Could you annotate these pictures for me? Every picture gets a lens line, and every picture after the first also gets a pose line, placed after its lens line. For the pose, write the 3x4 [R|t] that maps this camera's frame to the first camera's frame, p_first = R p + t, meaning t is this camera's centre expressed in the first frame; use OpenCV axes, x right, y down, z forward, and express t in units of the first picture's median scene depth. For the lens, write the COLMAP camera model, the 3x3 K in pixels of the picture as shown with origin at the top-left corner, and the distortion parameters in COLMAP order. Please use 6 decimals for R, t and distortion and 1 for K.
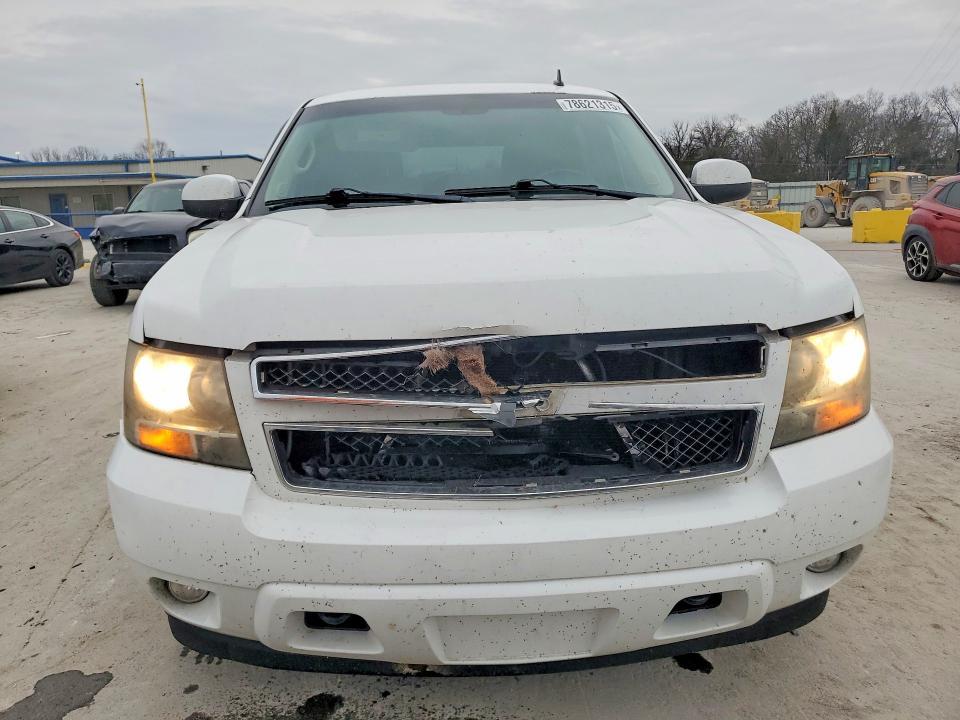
lens RADIAL K [[720.7, 0, 480.0], [0, 720.7, 360.0], [0, 0, 1]] dist [-0.001275, 0.000535]
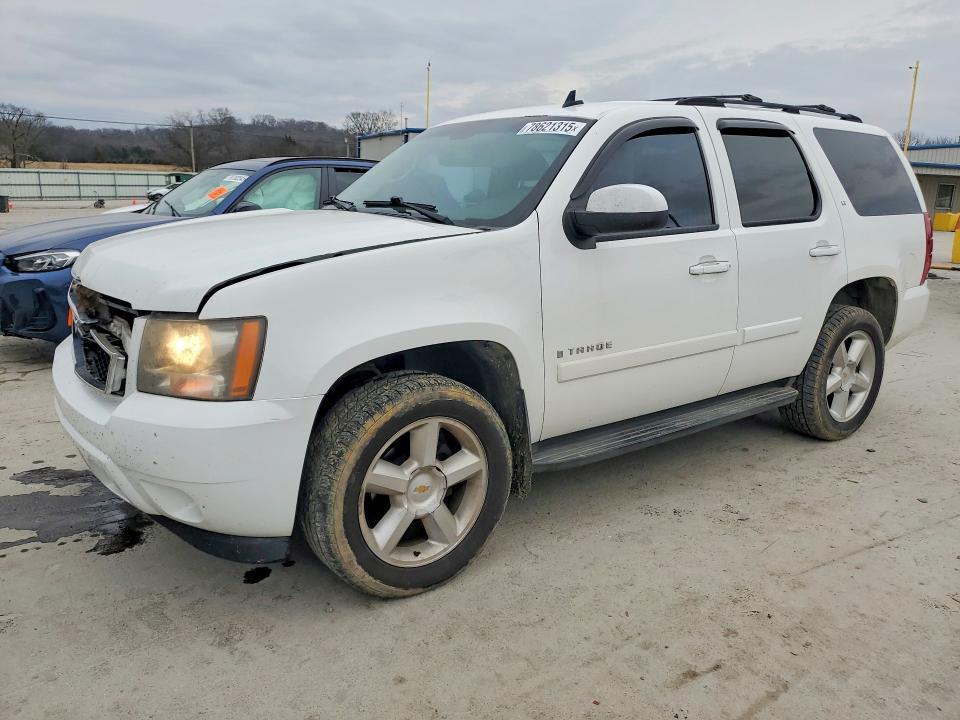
lens RADIAL K [[720.7, 0, 480.0], [0, 720.7, 360.0], [0, 0, 1]] dist [-0.001275, 0.000535]
pose [[0.584899, 0.230506, -0.777663, 1.167763], [-0.217398, 0.968240, 0.123485, -0.164291], [0.781429, 0.096837, 0.616435, 0.384191]]
